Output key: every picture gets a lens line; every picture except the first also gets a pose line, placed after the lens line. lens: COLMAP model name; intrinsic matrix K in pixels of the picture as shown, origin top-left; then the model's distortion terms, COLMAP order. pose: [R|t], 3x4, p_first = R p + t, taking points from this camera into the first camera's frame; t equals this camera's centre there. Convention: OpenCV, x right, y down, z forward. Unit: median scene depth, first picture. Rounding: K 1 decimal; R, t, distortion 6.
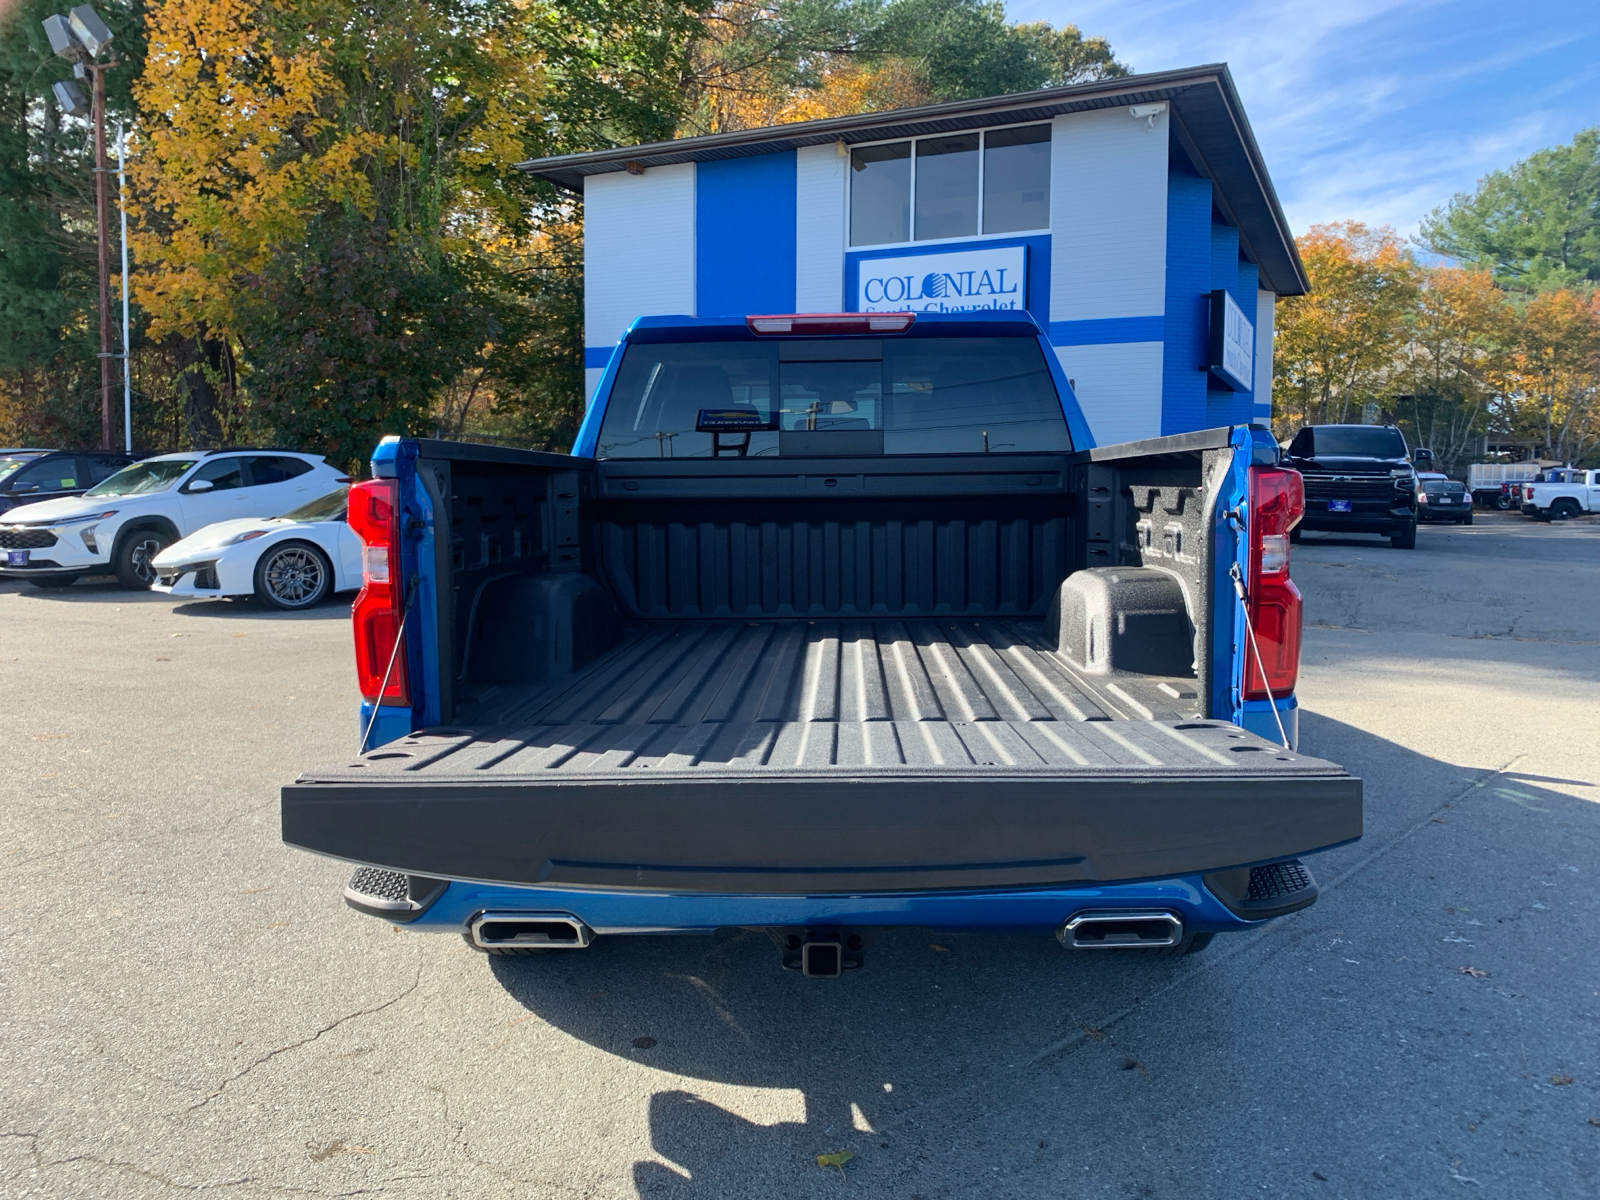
lens RADIAL K [[1204.5, 0, 800.0], [0, 1204.5, 600.0], [0, 0, 1]] dist [0.024617, -0.041543]
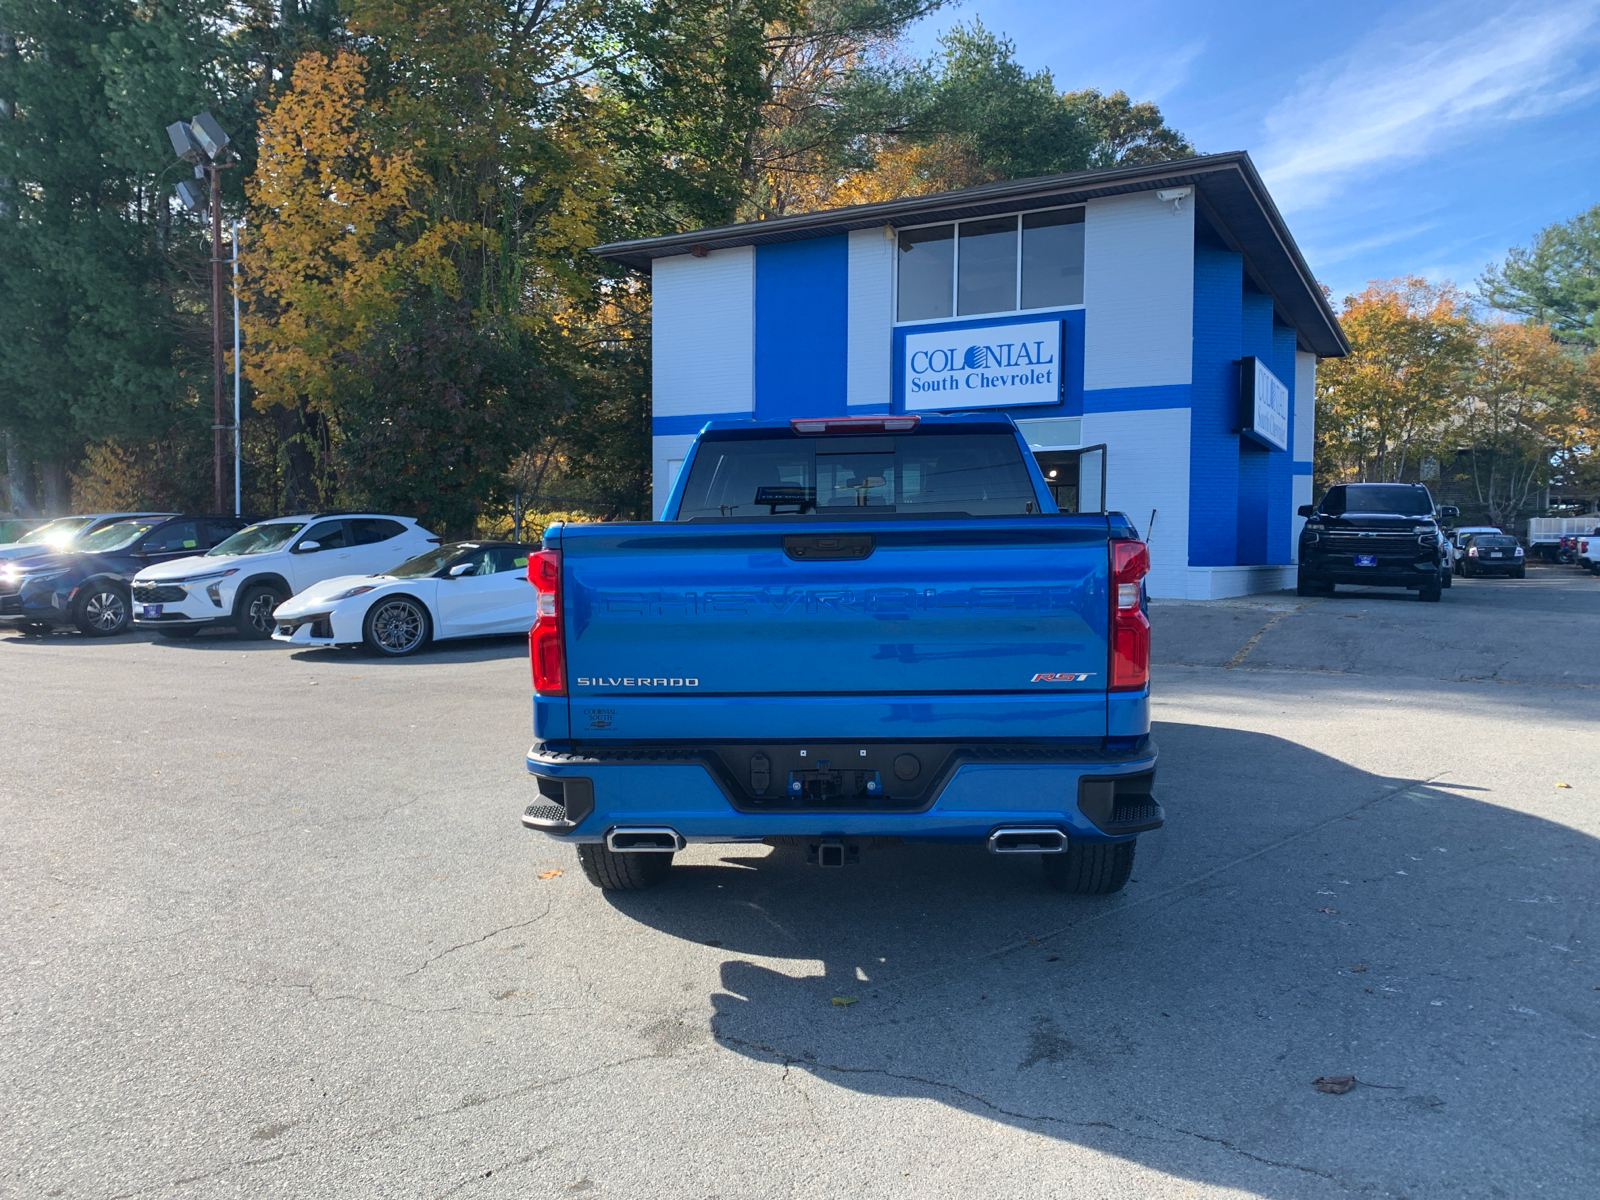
lens RADIAL K [[1201.3, 0, 796.5], [0, 1201.3, 621.2], [0, 0, 1]] dist [0.033117, -0.046105]
pose [[0.998667, -0.000538, -0.051621, 0.006610], [-0.000931, 0.999595, -0.028444, 0.004389], [0.051615, 0.028454, 0.998262, -0.065264]]
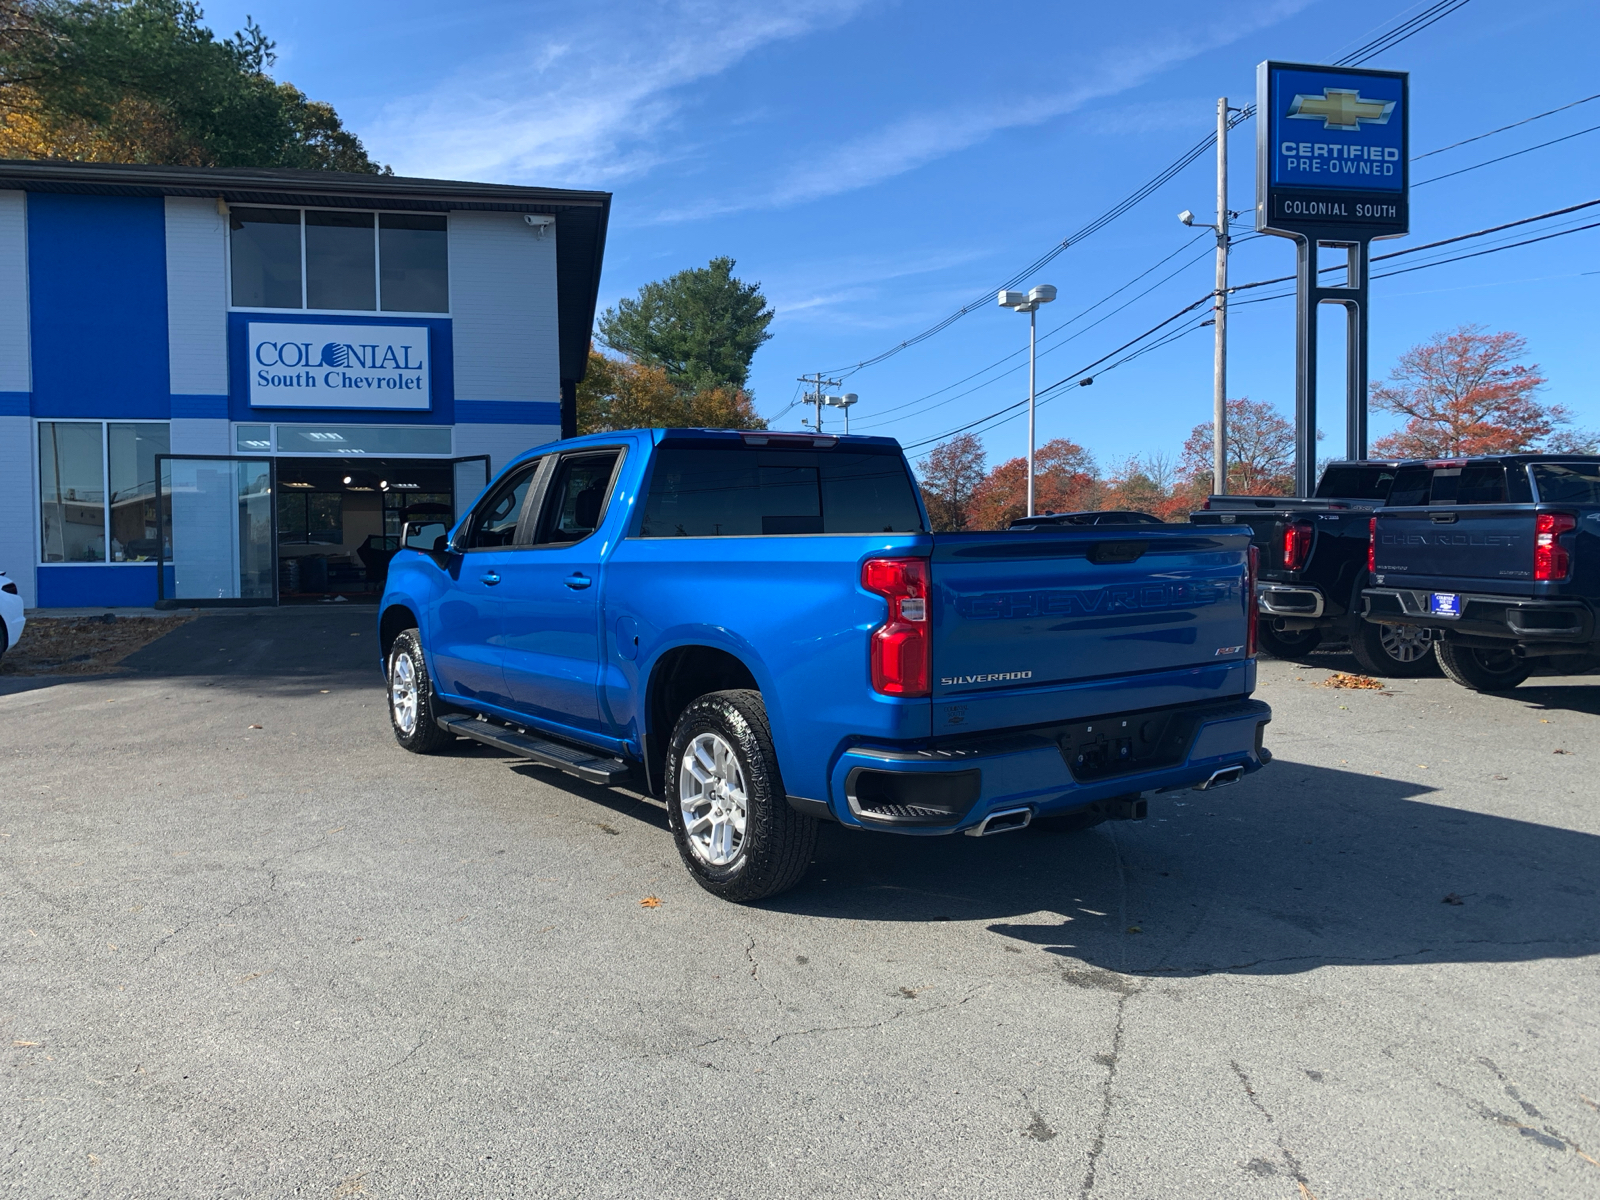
lens RADIAL K [[1214.7, 0, 768.3], [0, 1214.7, 623.1], [0, 0, 1]] dist [-0.008415, -0.011059]
pose [[0.808286, -0.041021, 0.587359, -0.184105], [0.062211, 0.997936, -0.015915, 0.001175], [-0.585494, 0.049404, 0.809170, -0.018792]]
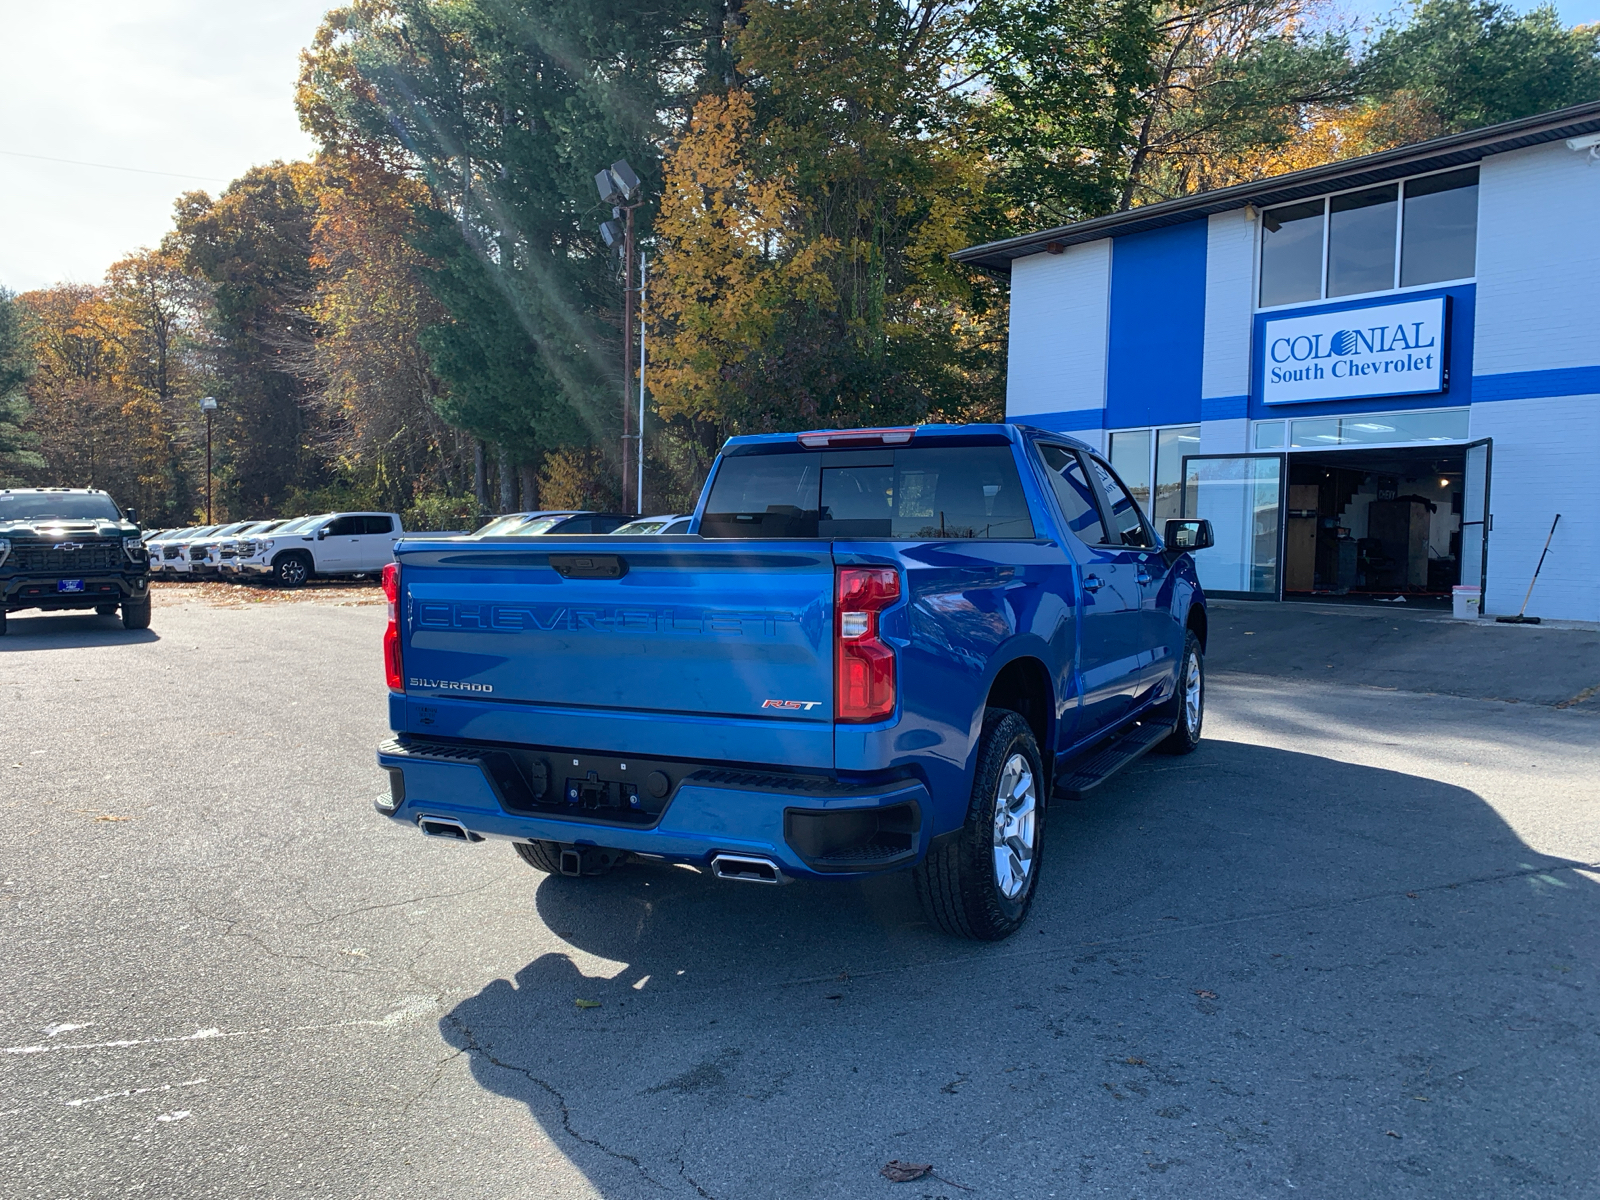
lens RADIAL K [[1204.5, 0, 800.0], [0, 1204.5, 600.0], [0, 0, 1]] dist [0.024617, -0.041543]
pose [[0.907170, 0.030612, -0.419649, 0.118344], [-0.049113, 0.998236, -0.033351, -0.002425], [0.417887, 0.050865, 0.907074, -0.041695]]
